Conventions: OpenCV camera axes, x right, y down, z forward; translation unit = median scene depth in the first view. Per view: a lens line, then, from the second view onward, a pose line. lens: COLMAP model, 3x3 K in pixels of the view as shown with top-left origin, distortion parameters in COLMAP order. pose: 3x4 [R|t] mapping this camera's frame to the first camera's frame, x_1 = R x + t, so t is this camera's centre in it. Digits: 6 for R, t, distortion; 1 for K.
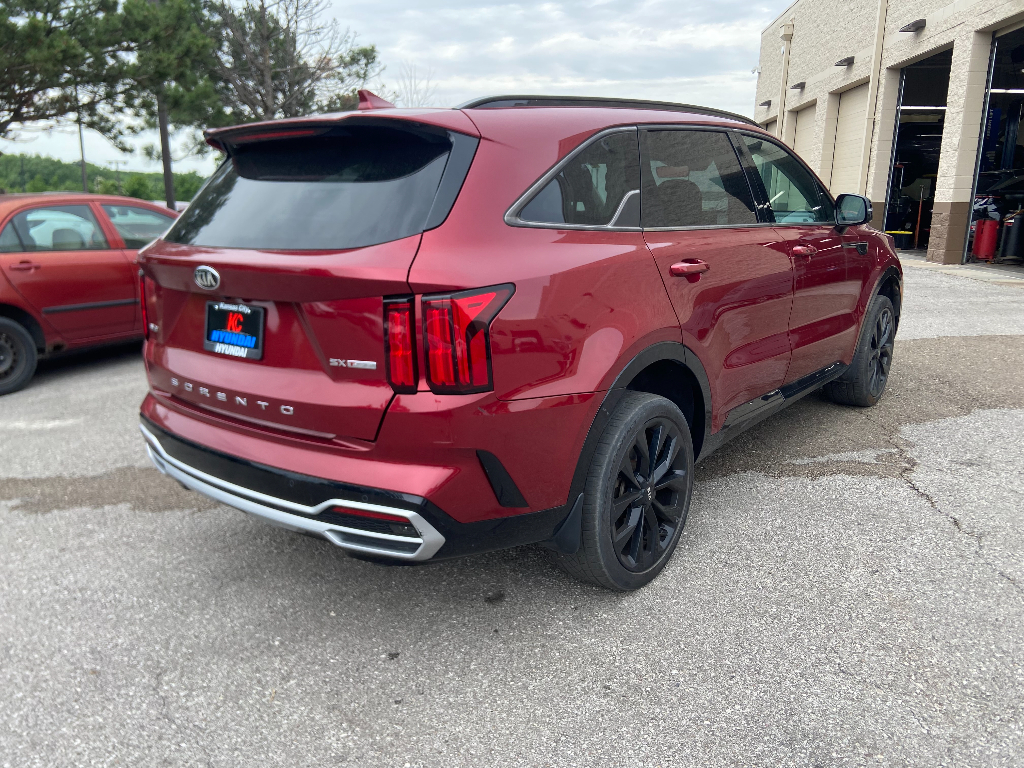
lens RADIAL K [[774.9, 0, 521.3], [0, 774.9, 375.4], [0, 0, 1]] dist [0.110430, -0.136242]
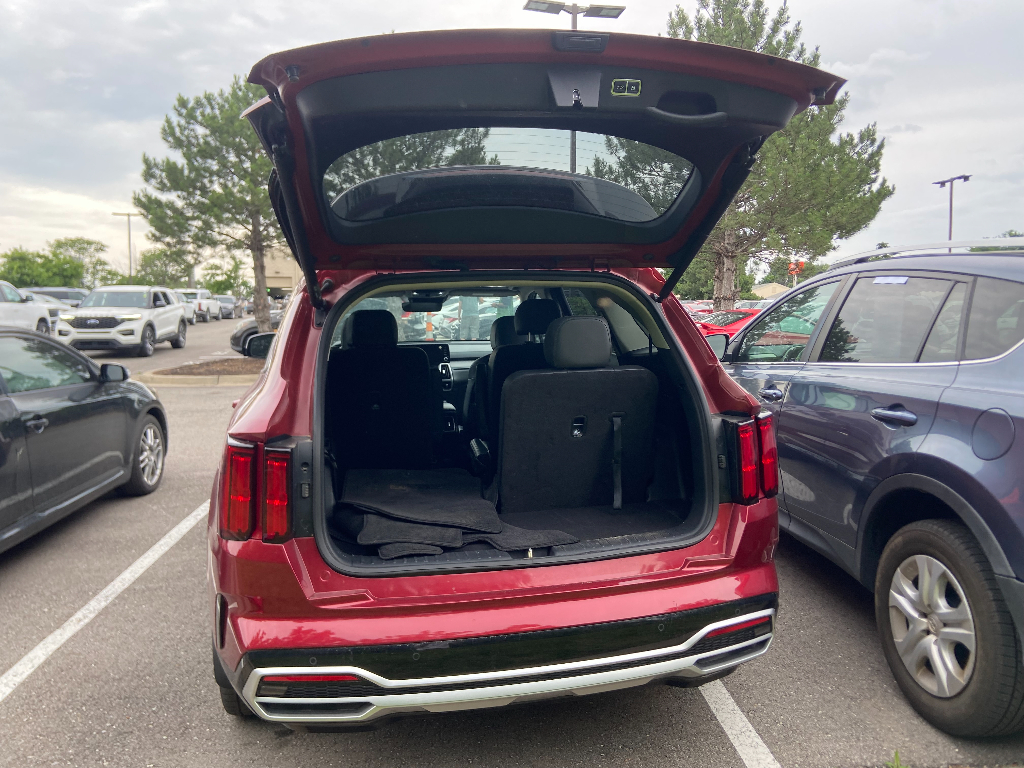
lens RADIAL K [[774.9, 0, 521.1], [0, 774.9, 379.7], [0, 0, 1]] dist [0.110430, -0.136242]
pose [[0.618697, -0.064307, 0.782993, -1.055130], [0.186807, 0.980101, -0.067114, -0.119597], [-0.763097, 0.187792, 0.618399, 0.440054]]
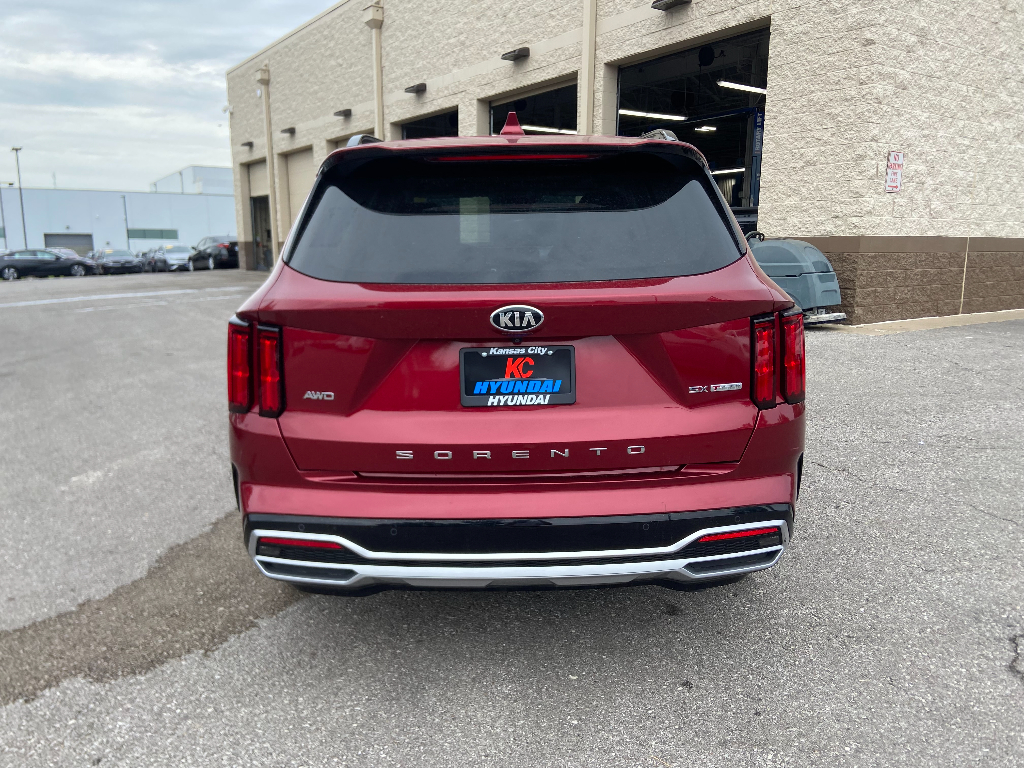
lens RADIAL K [[774.9, 0, 518.8], [0, 774.9, 382.2], [0, 0, 1]] dist [0.110430, -0.136242]
pose [[0.772362, -0.120515, 0.623645, -0.899098], [0.146356, 0.989183, 0.009897, -0.059807], [-0.618092, 0.083630, 0.781645, 0.325401]]
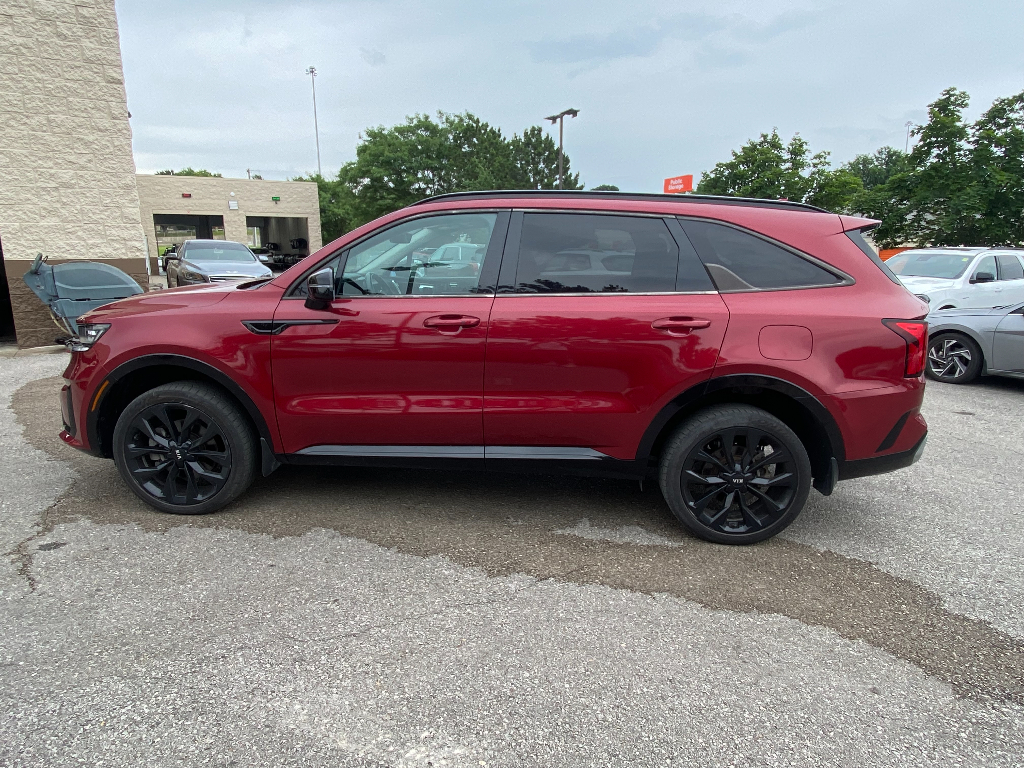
lens RADIAL K [[632.5, 0, 506.0], [0, 632.5, 381.0], [0, 0, 1]] dist [0.010633, -0.010393]
pose [[-0.573090, -0.169304, 0.801813, -1.121588], [0.181395, 0.927949, 0.325588, -0.608612], [-0.799164, 0.332036, -0.501088, 2.531265]]
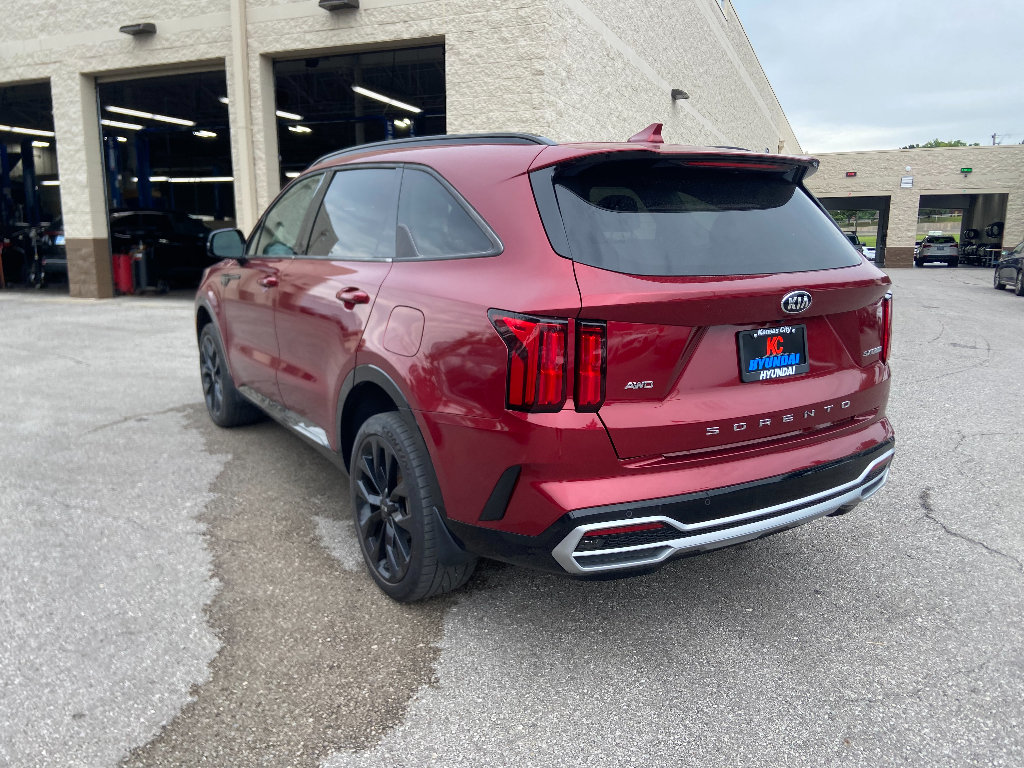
lens RADIAL K [[774.9, 0, 522.0], [0, 774.9, 381.7], [0, 0, 1]] dist [0.110430, -0.136242]
pose [[0.311480, -0.170526, 0.934827, -1.418788], [0.207863, 0.972169, 0.108078, -0.198803], [-0.927239, 0.160652, 0.338257, 0.961746]]
